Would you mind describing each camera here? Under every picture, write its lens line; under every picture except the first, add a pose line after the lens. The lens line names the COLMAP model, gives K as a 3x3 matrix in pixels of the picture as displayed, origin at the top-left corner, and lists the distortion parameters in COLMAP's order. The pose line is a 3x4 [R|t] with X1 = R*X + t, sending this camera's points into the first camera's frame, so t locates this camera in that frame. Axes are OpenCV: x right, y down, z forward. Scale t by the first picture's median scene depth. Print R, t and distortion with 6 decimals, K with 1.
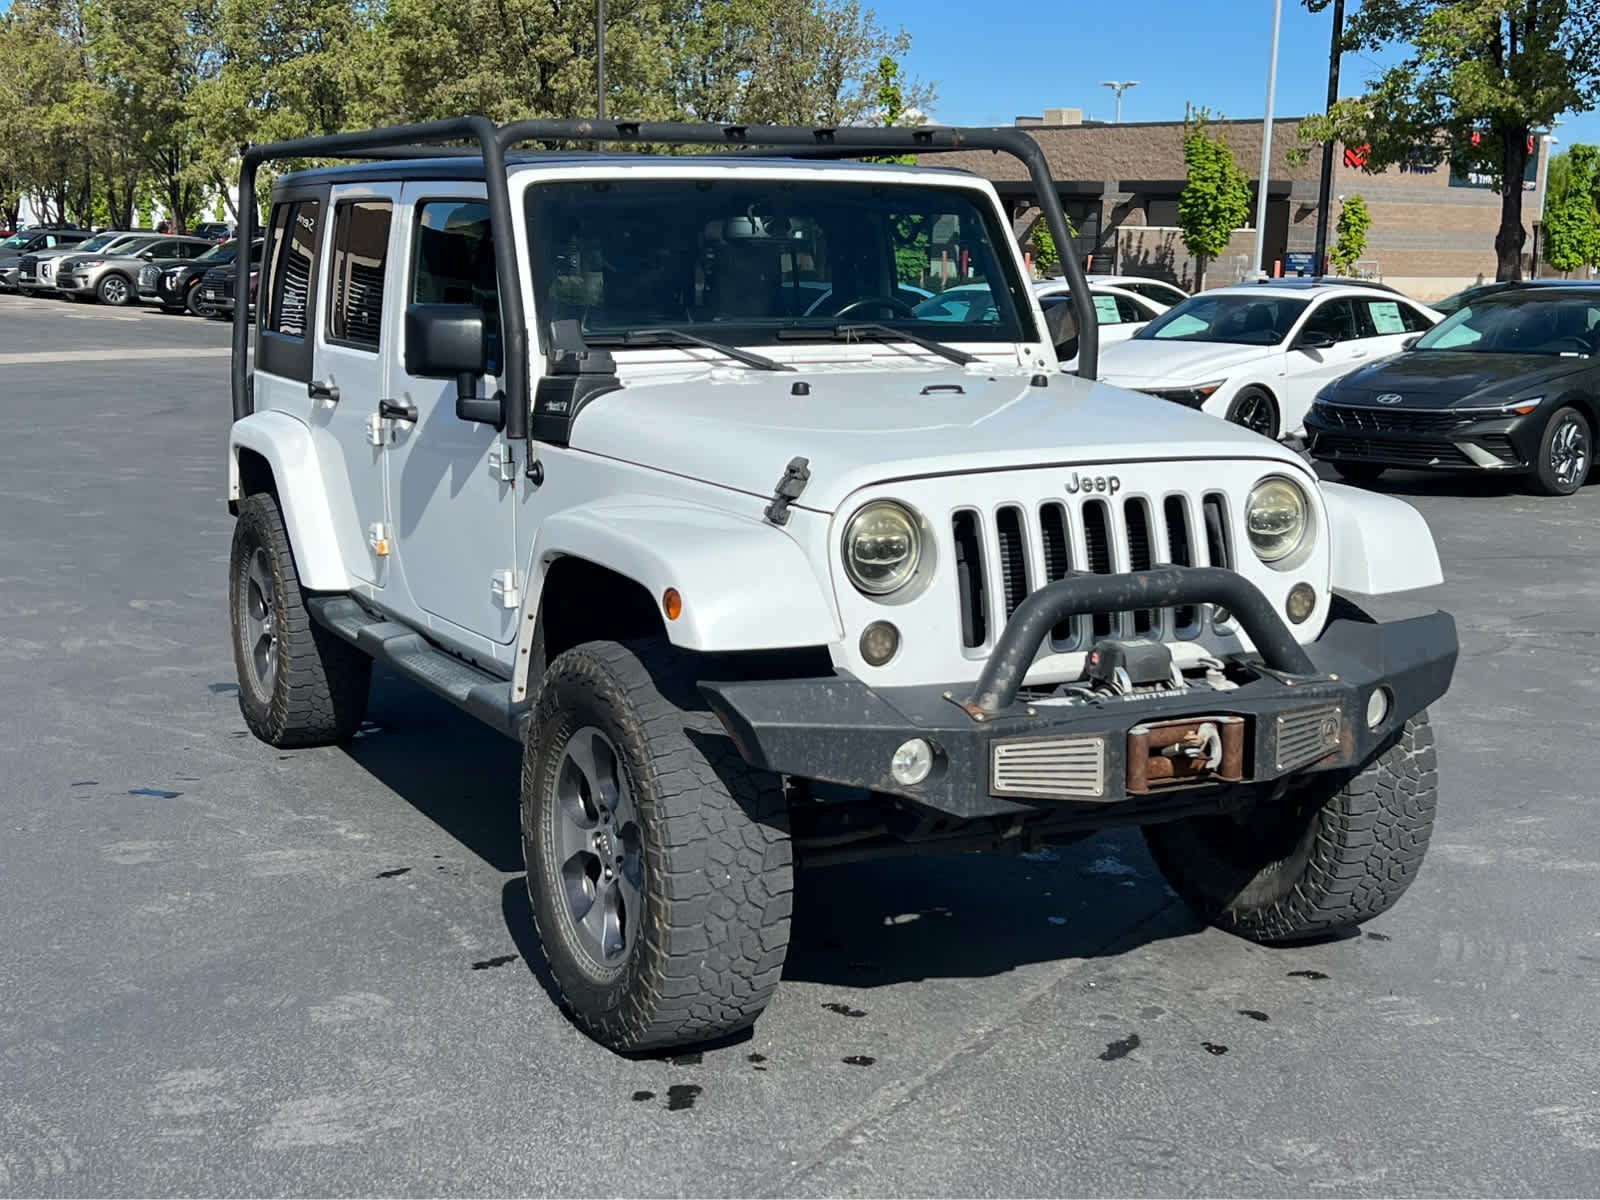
lens RADIAL K [[2126.0, 0, 763.1], [0, 2126.0, 609.5], [0, 0, 1]] dist [0.070864, 0.000000]
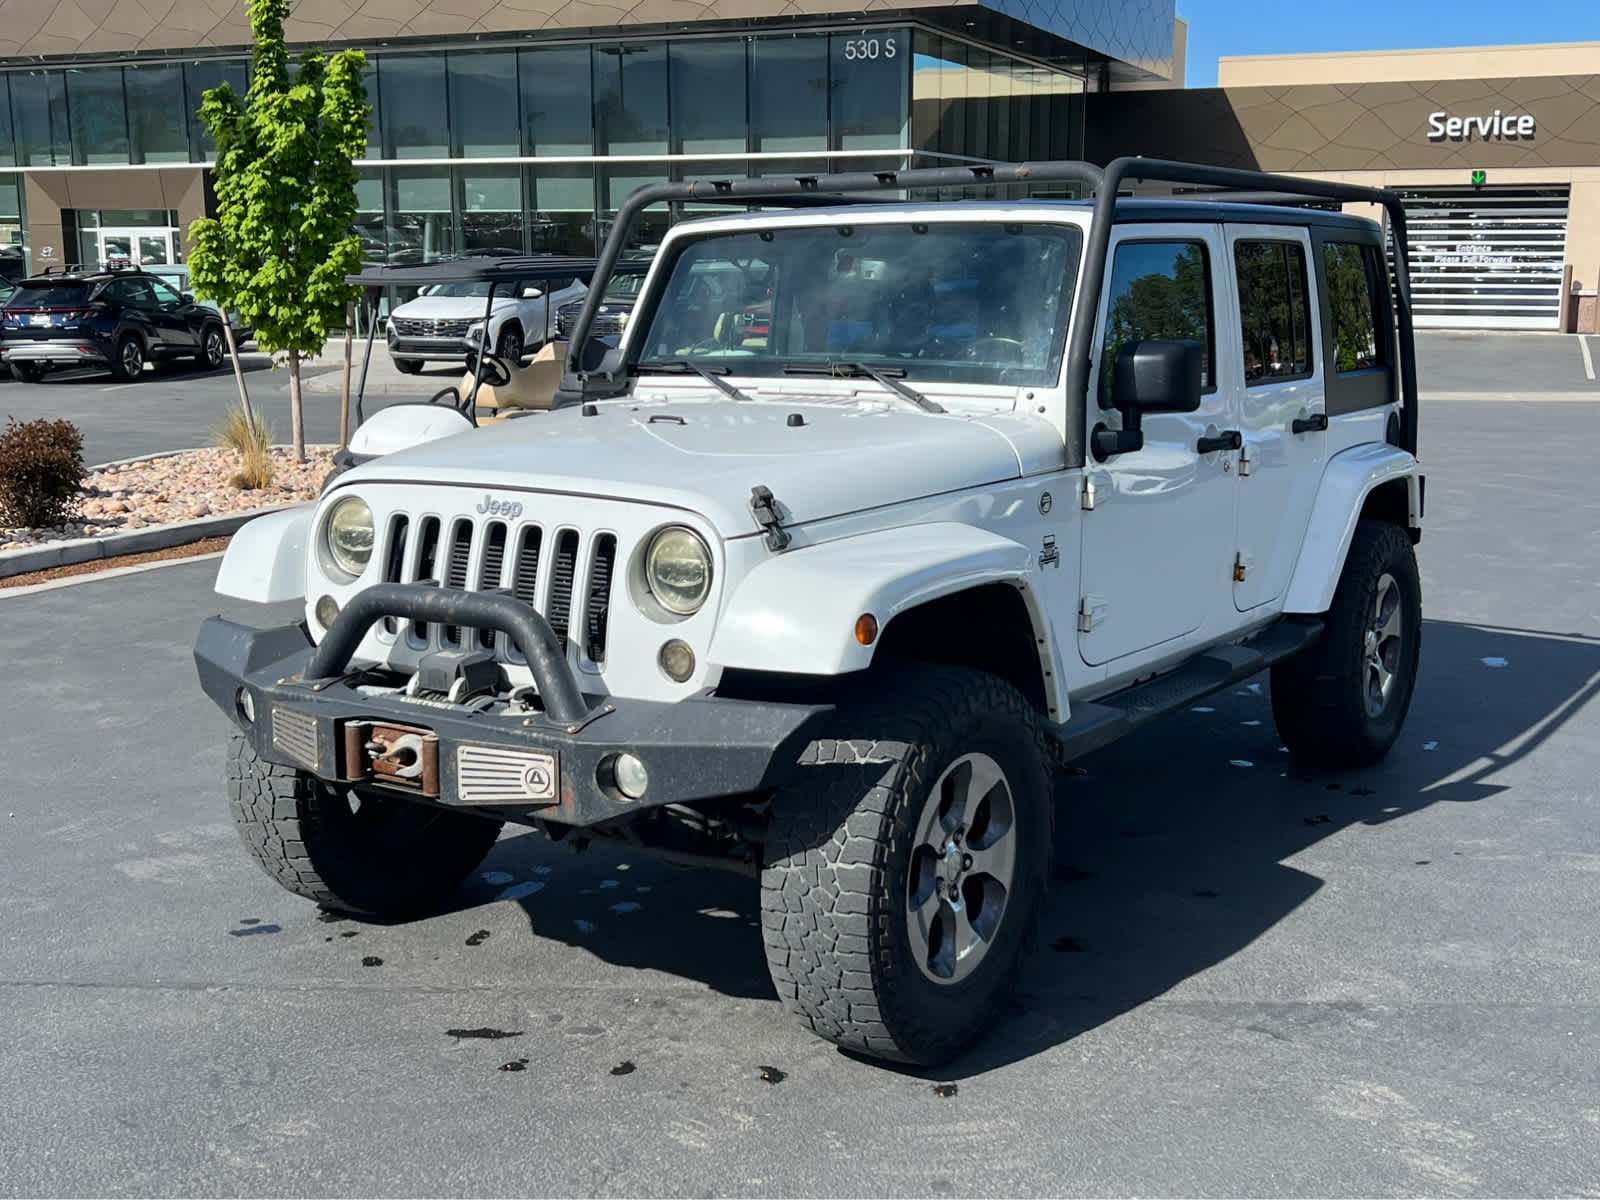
lens RADIAL K [[1847.8, 0, 798.1], [0, 1847.8, 596.9], [0, 0, 1]] dist [0.029684, 0.000000]
pose [[0.500163, 0.141921, -0.854222, 0.932536], [-0.144478, 0.986327, 0.079275, -0.099265], [0.853793, 0.083766, 0.513829, 0.588786]]
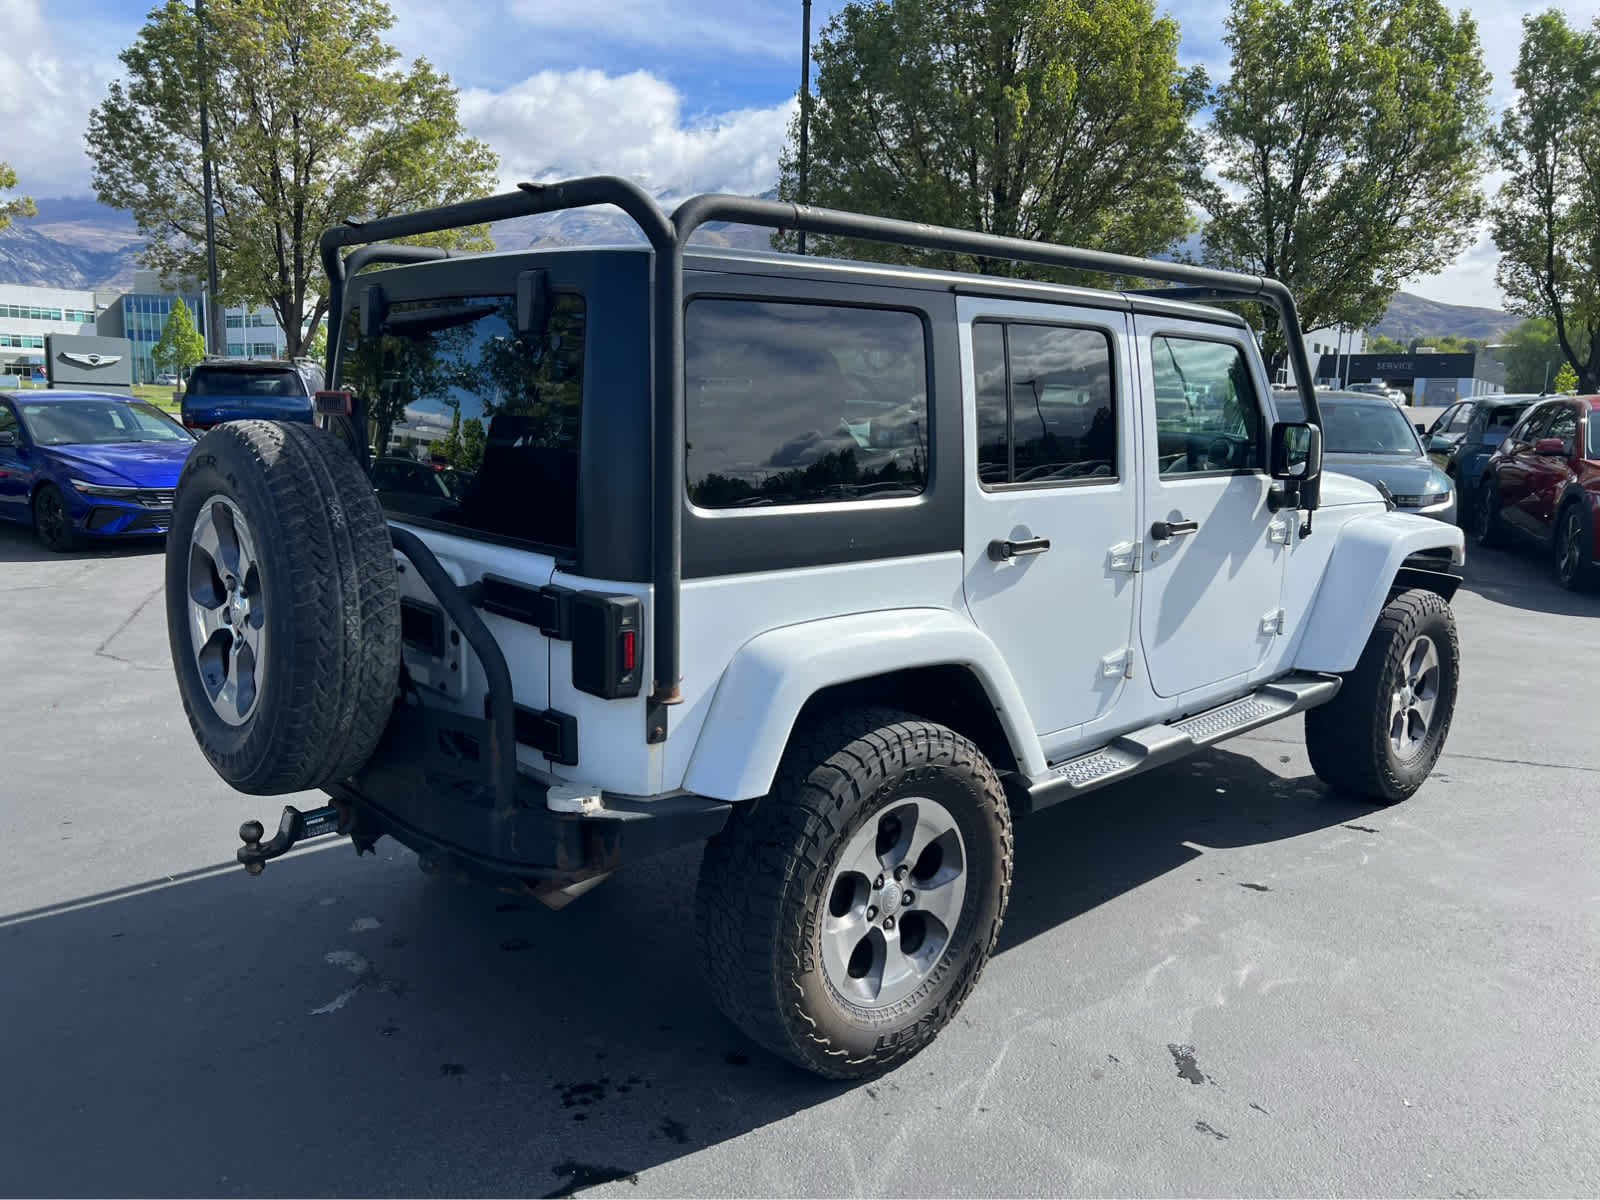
lens RADIAL K [[1221.6, 0, 798.9], [0, 1221.6, 596.0], [0, 0, 1]] dist [0.038674, -0.035178]
pose [[-0.281506, -0.179939, 0.942537, -0.862238], [0.143404, 0.963340, 0.226740, -0.276798], [-0.948783, 0.198993, -0.245382, 1.624620]]
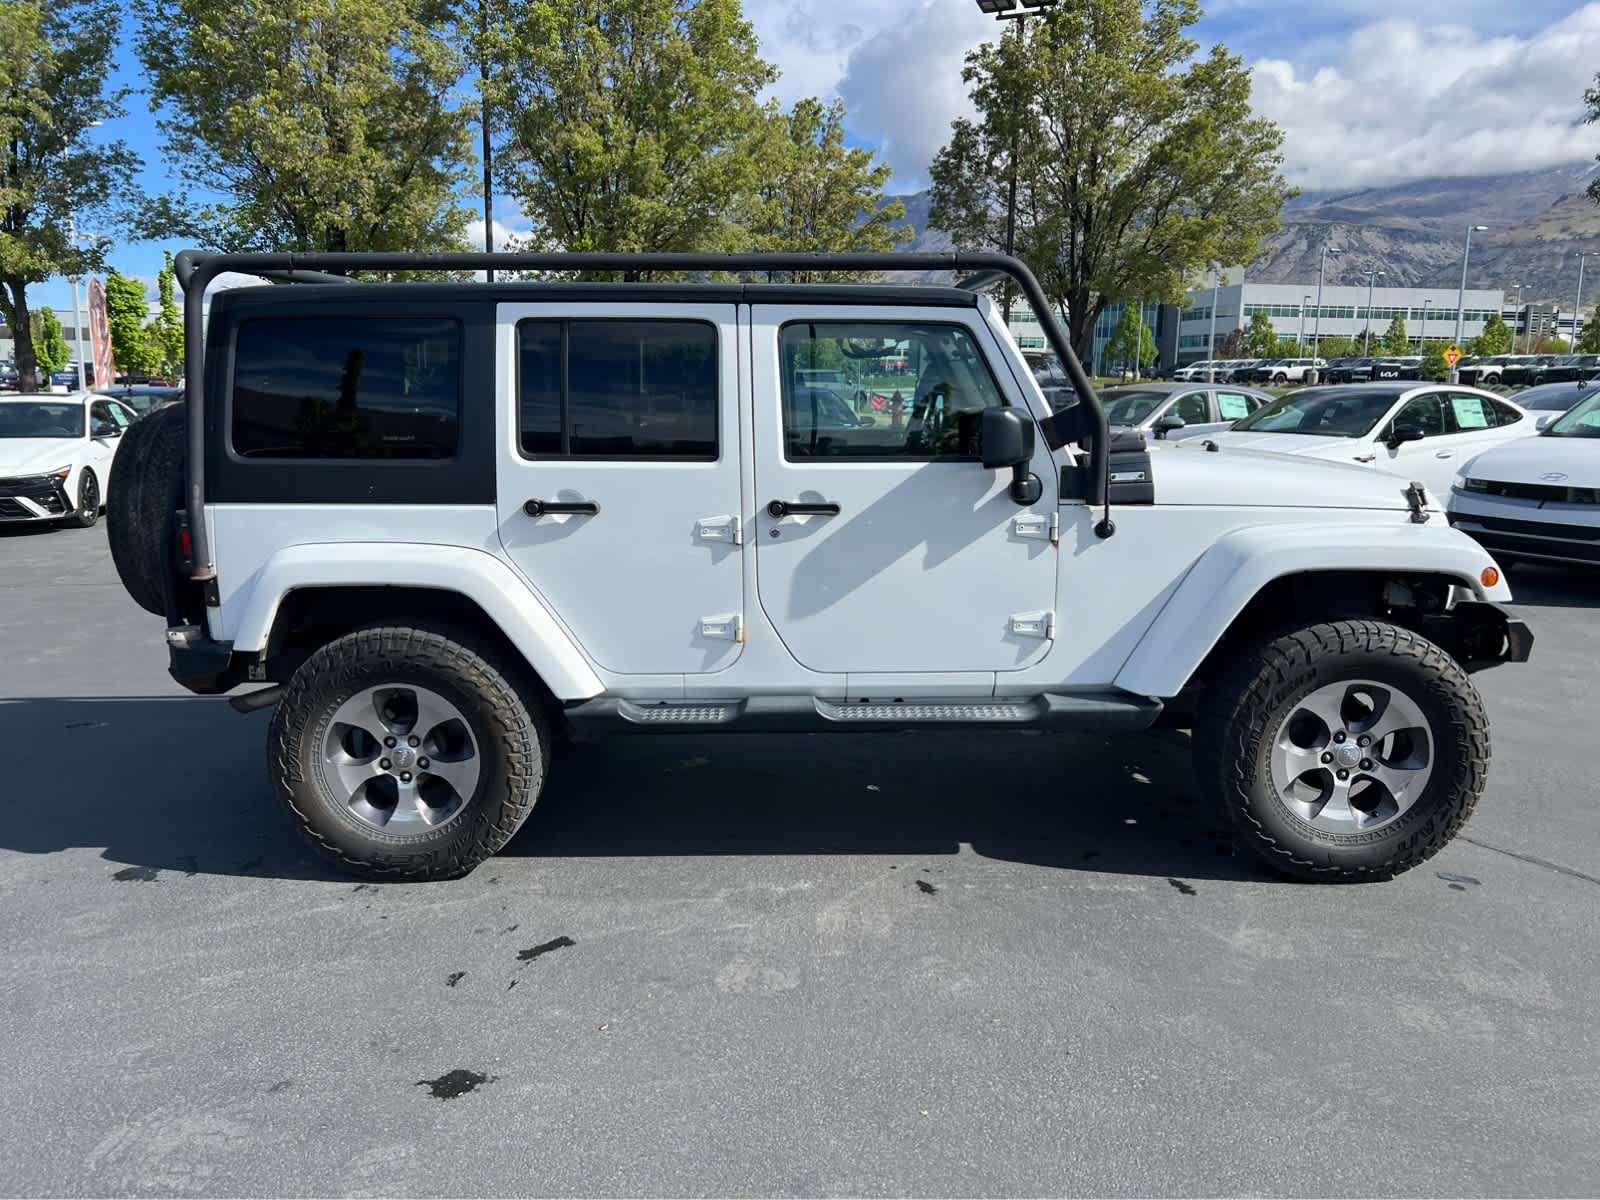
lens RADIAL K [[1221.6, 0, 787.7], [0, 1221.6, 602.7], [0, 0, 1]] dist [0.038674, -0.035178]
pose [[0.452054, -0.181899, 0.873246, -0.909397], [0.160043, 0.979640, 0.121212, -0.149827], [-0.877515, 0.084963, 0.471962, 0.854940]]
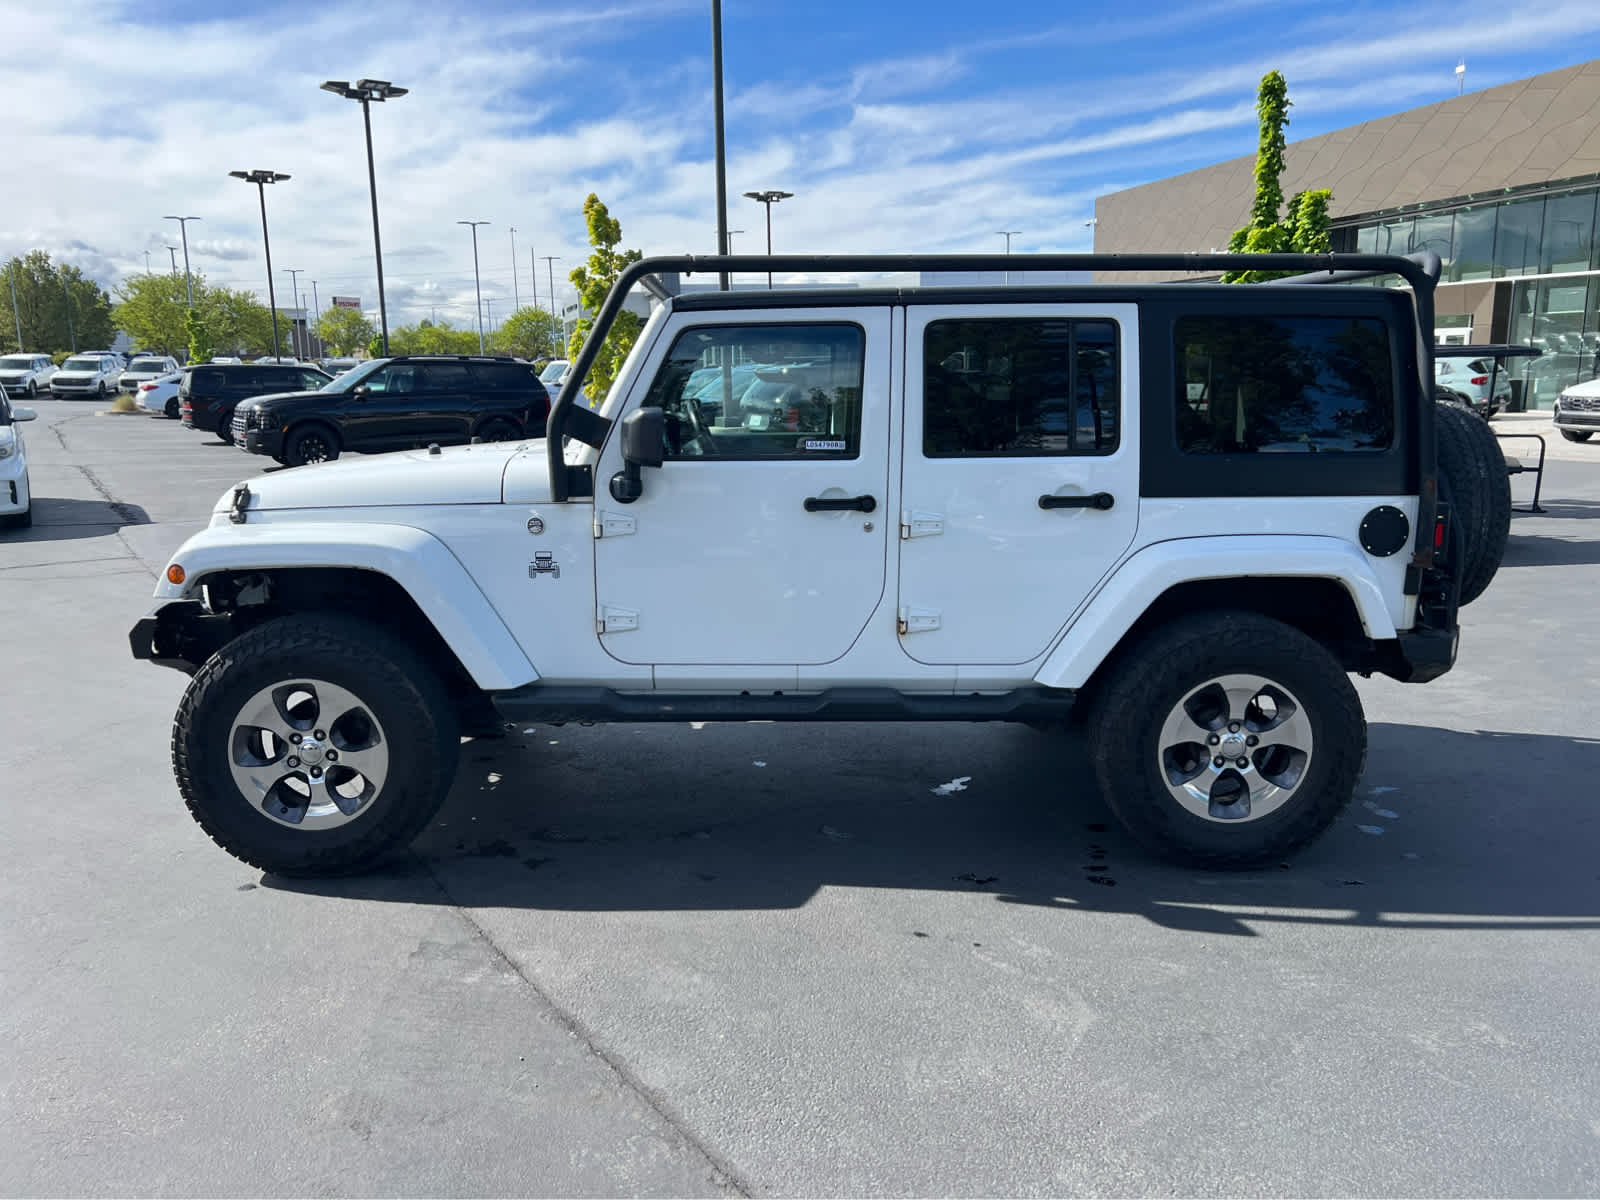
lens RADIAL K [[1221.6, 0, 788.6], [0, 1221.6, 601.8], [0, 0, 1]] dist [0.038674, -0.035178]
pose [[-0.423380, 0.165135, -0.890775, 0.851226], [-0.155846, 0.955314, 0.251172, -0.274682], [0.892447, 0.245165, -0.378725, 1.652588]]
